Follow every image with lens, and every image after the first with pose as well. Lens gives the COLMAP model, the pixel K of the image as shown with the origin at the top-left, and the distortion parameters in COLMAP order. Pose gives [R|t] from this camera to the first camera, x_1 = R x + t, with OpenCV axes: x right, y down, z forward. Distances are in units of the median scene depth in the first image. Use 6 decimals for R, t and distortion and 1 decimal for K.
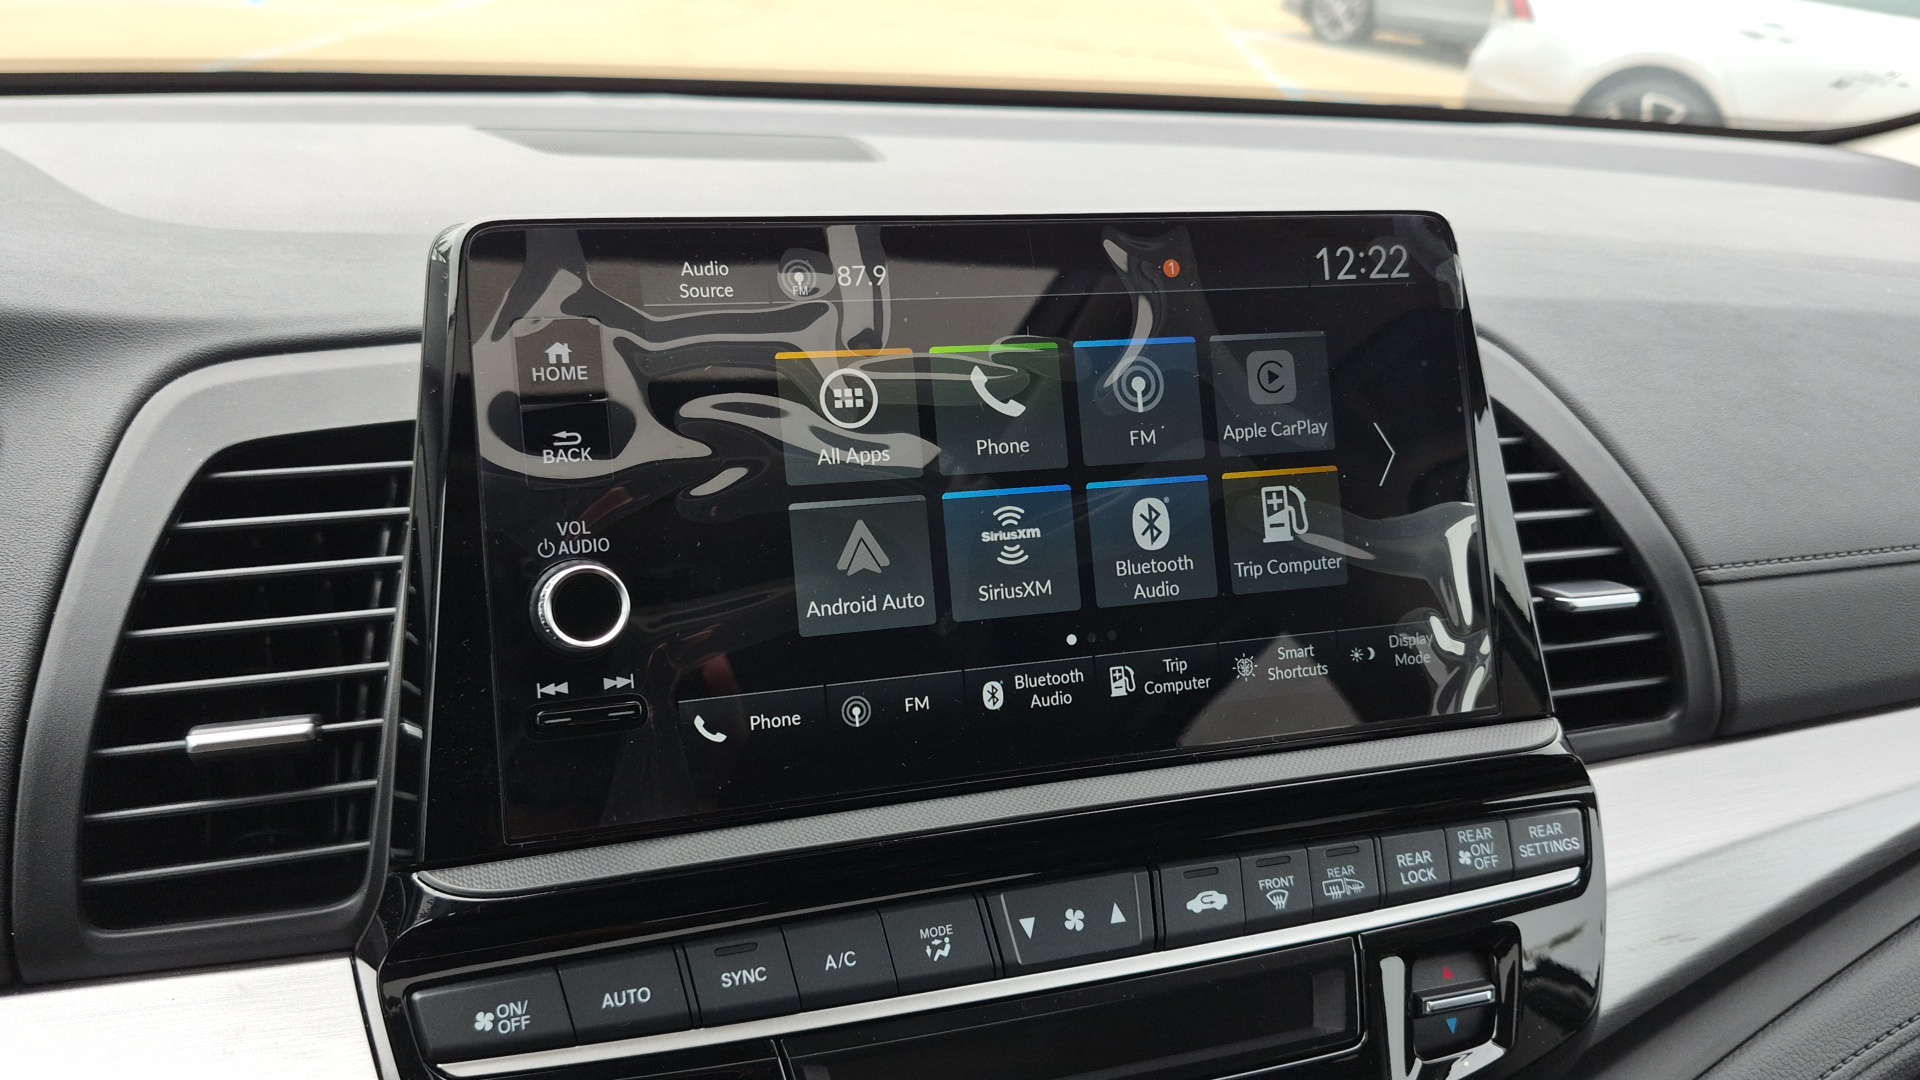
lens RADIAL K [[1722.2, 0, 964.0], [0, 1722.2, 536.2], [0, 0, 1]] dist [0.105491, -0.219404]
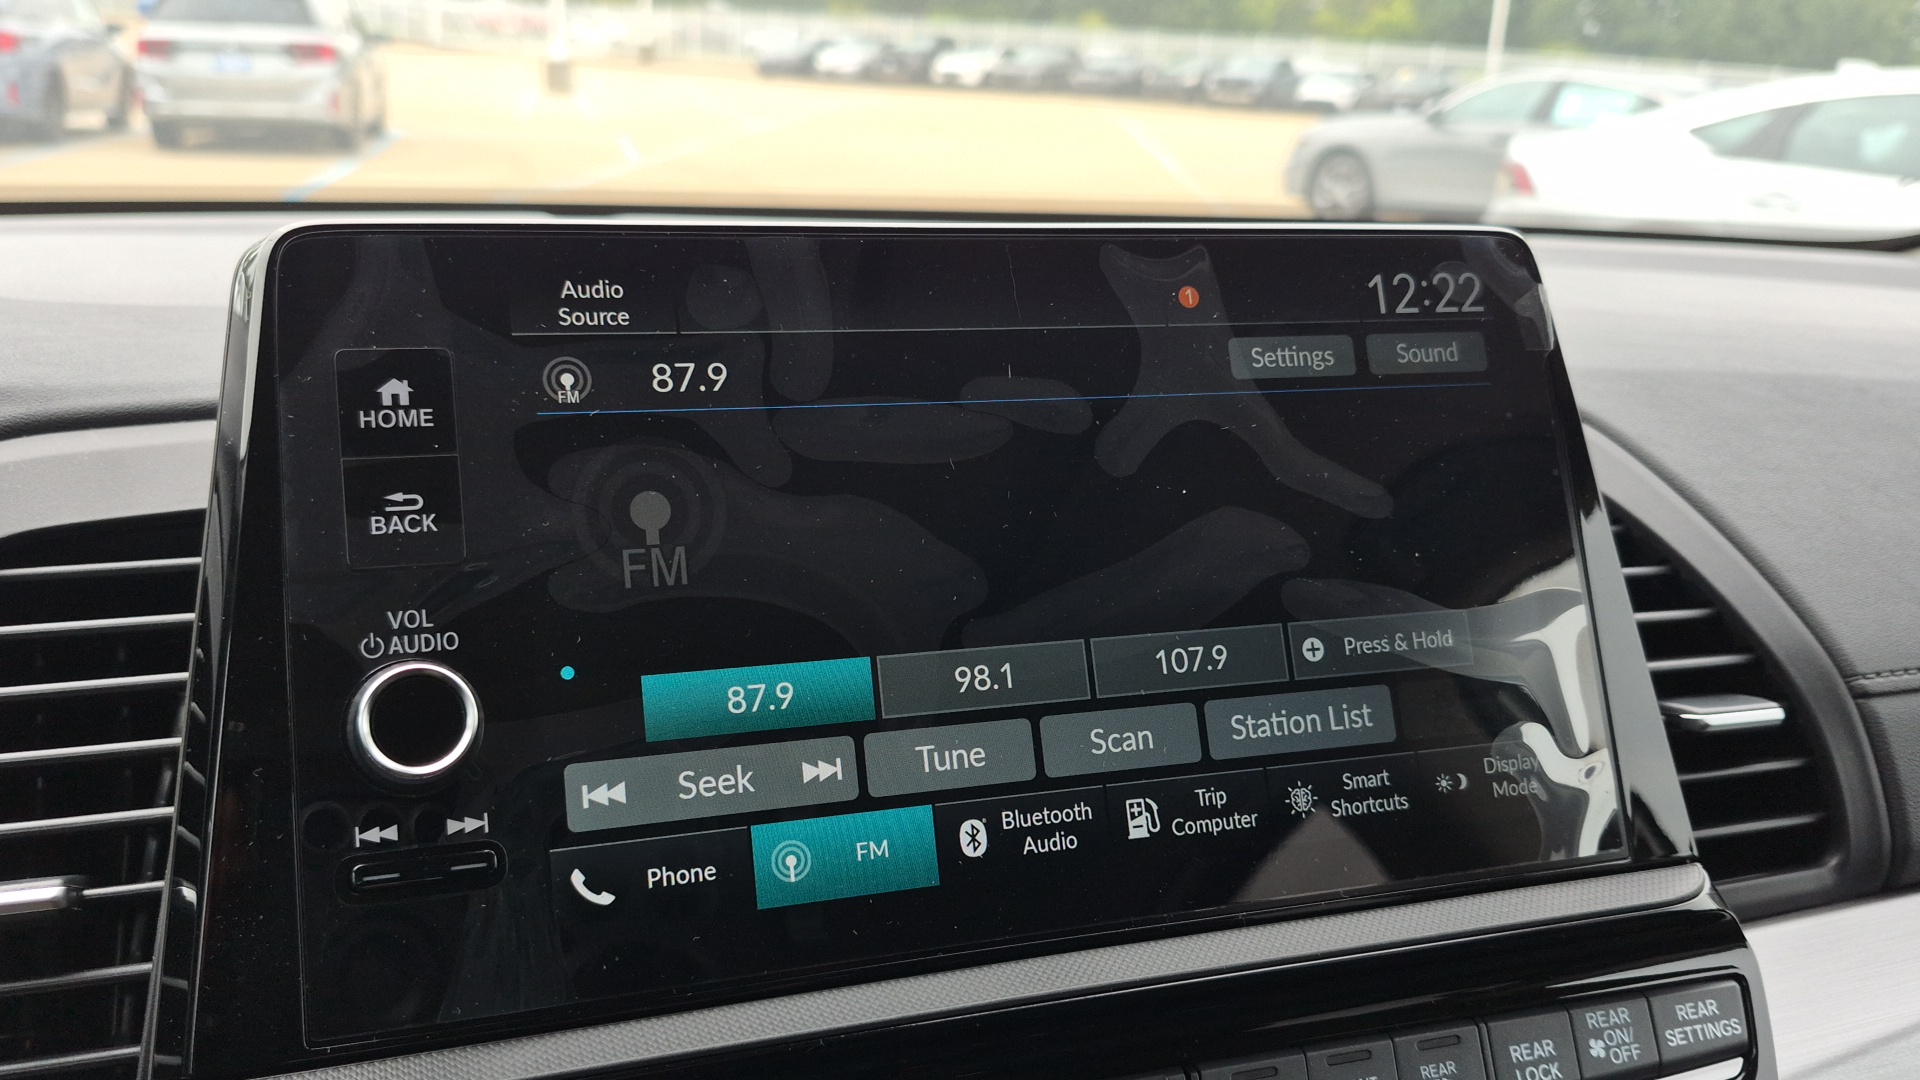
lens RADIAL K [[1722.2, 0, 951.2], [0, 1722.2, 545.2], [0, 0, 1]] dist [0.105491, -0.219404]
pose [[0.999692, -0.019048, -0.015888, 0.021187], [0.017331, 0.994632, -0.102017, 0.040271], [0.017746, 0.101710, 0.994656, 0.221103]]
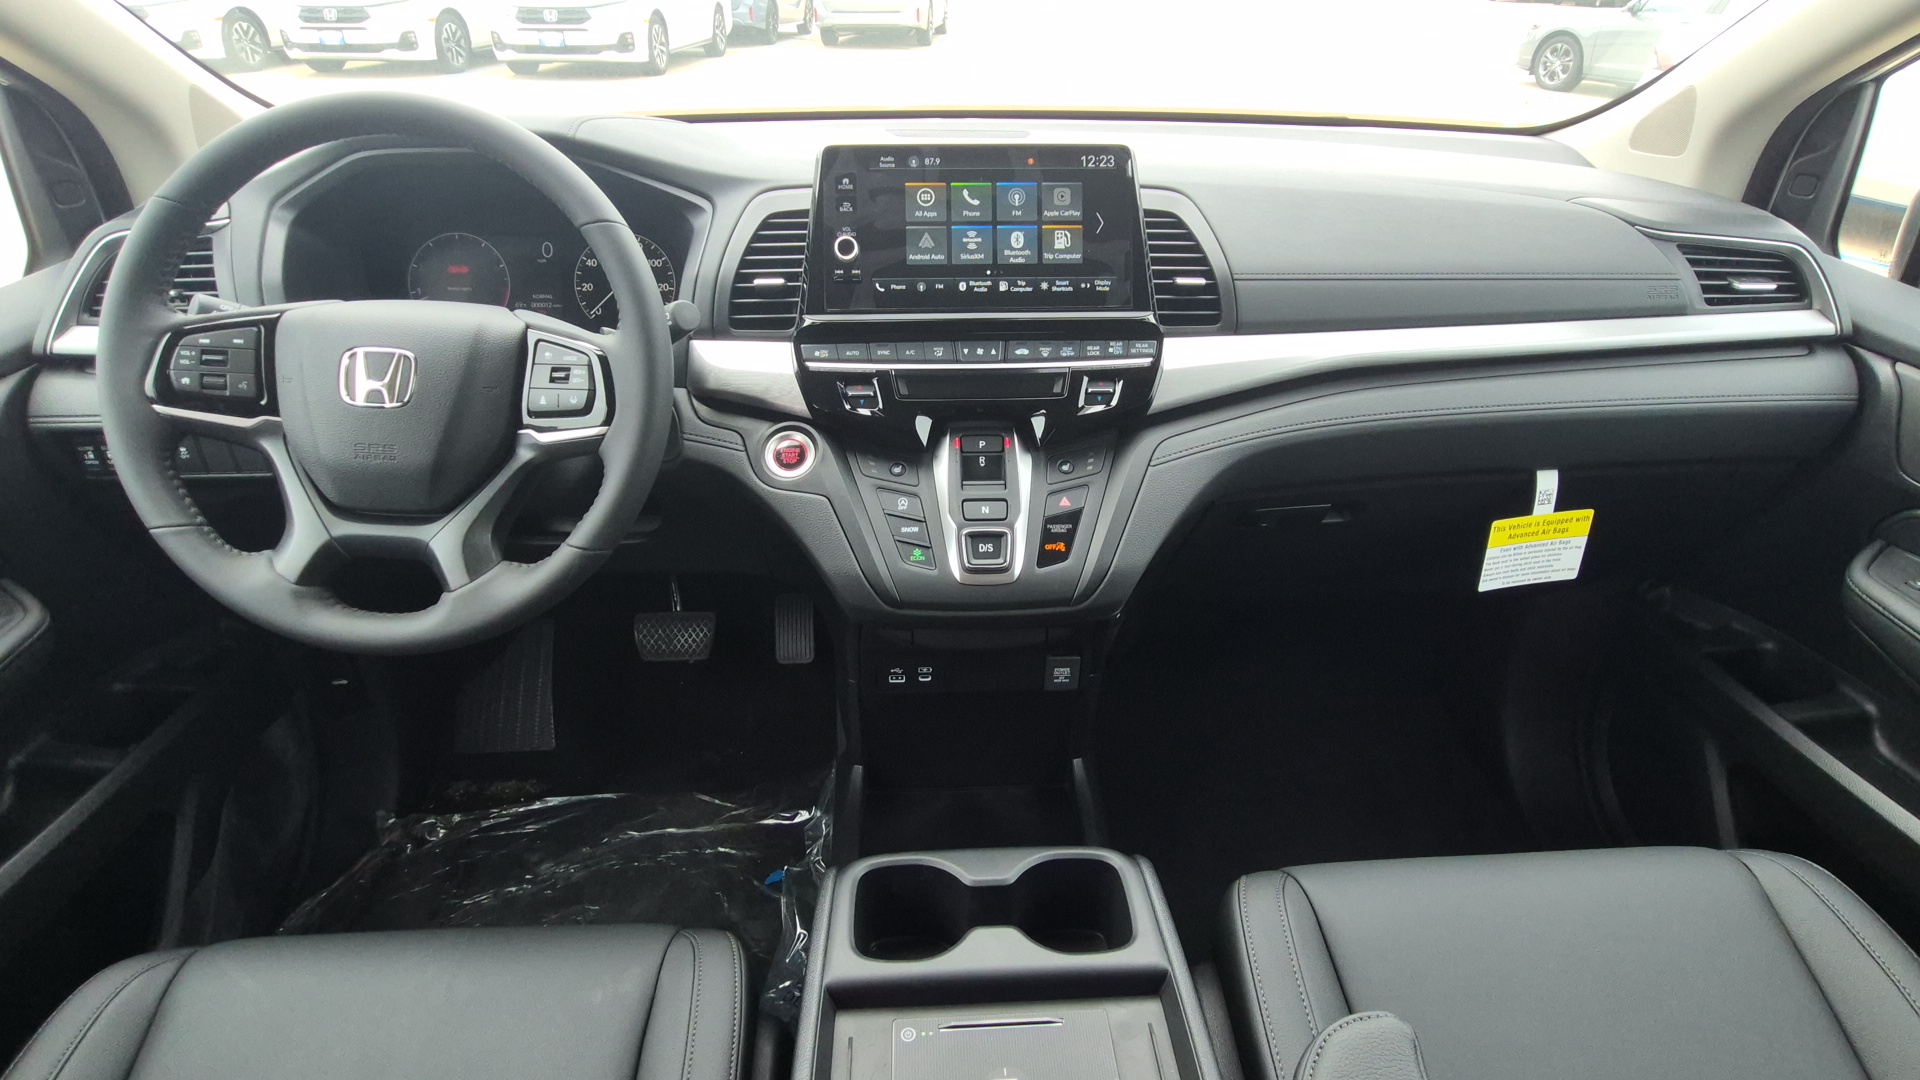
lens RADIAL K [[1056.1, 0, 961.1], [0, 1056.1, 544.6], [0, 0, 1]] dist [-0.017517, 0.000065]
pose [[0.950206, 0.099421, -0.295336, 0.680630], [-0.061590, 0.988962, 0.134762, 0.314562], [0.305475, -0.109861, 0.945841, -1.052582]]
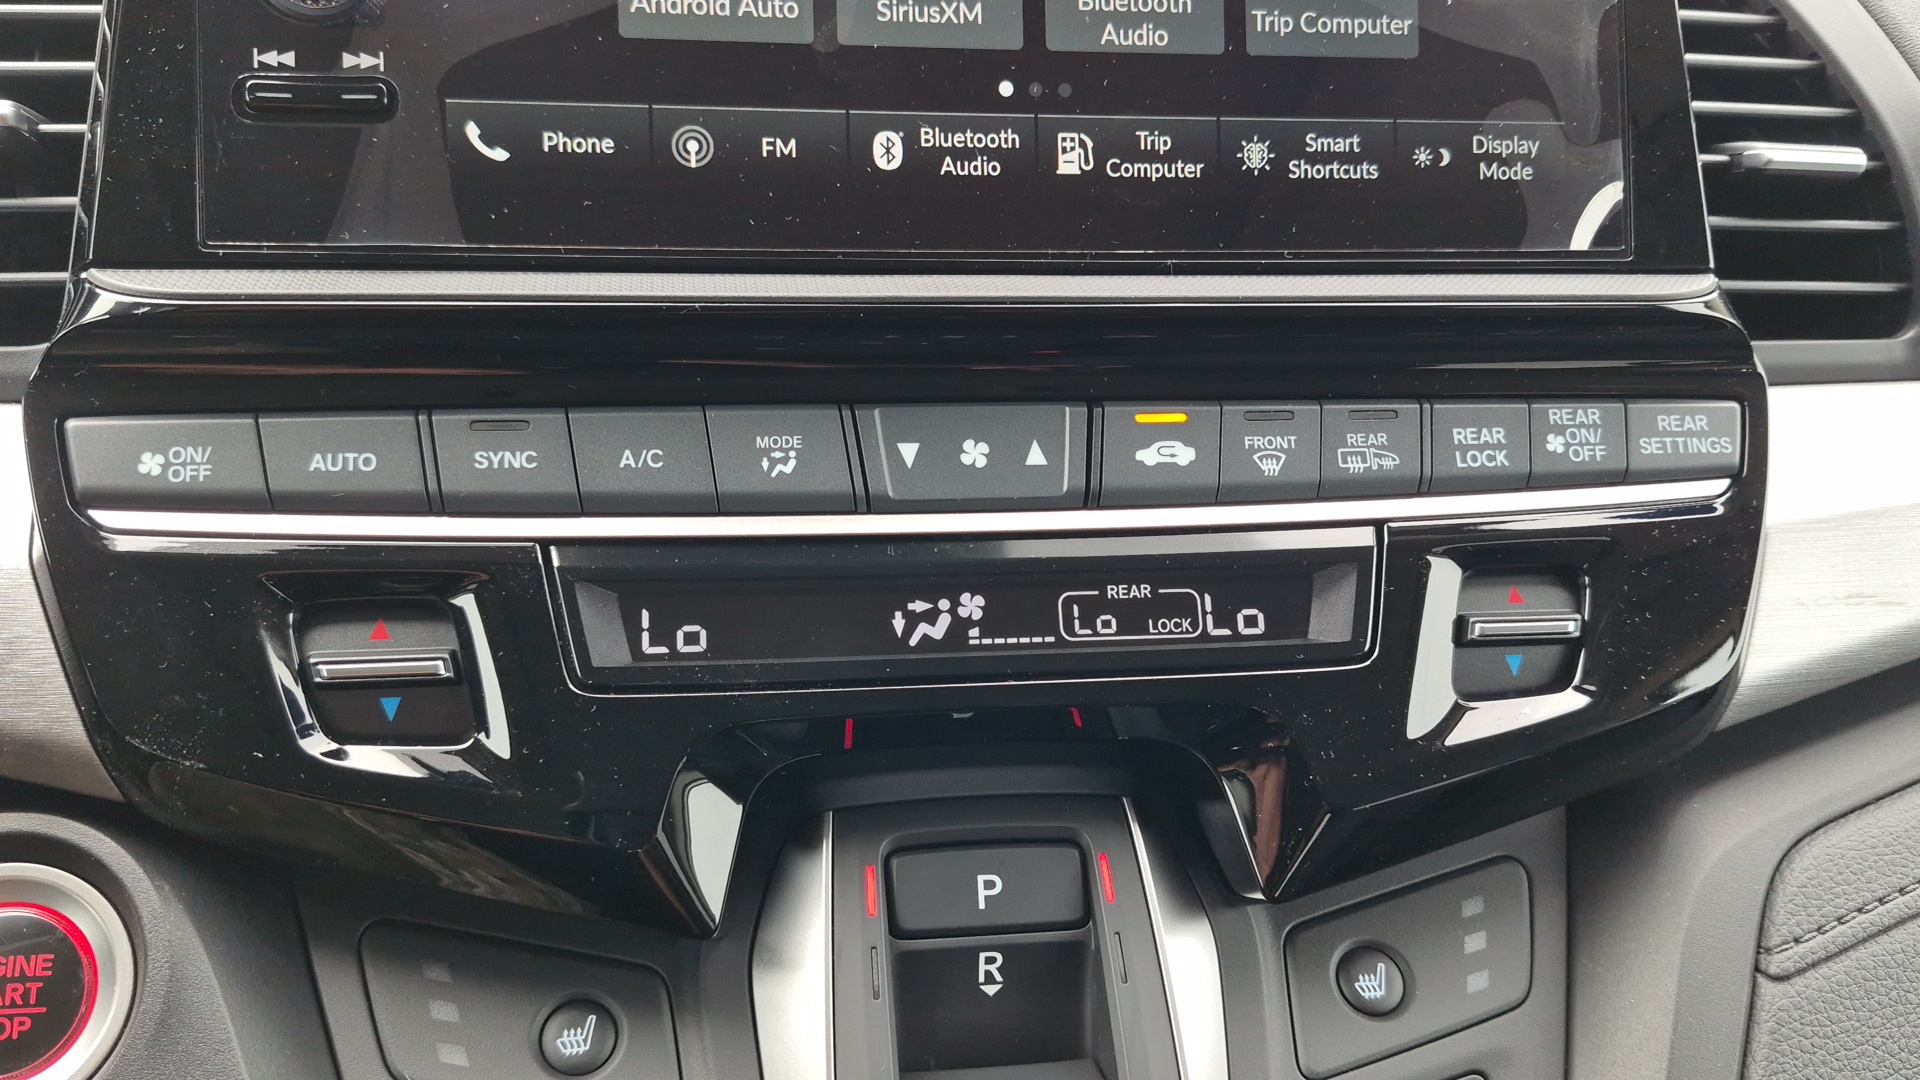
lens RADIAL K [[1722.2, 0, 950.0], [0, 1722.2, 555.3], [0, 0, 1]] dist [0.105491, -0.219404]
pose [[0.981837, 0.065026, -0.178233, 0.183887], [-0.058477, 0.997415, 0.041761, 0.229093], [0.180488, -0.030580, 0.983102, 0.259251]]
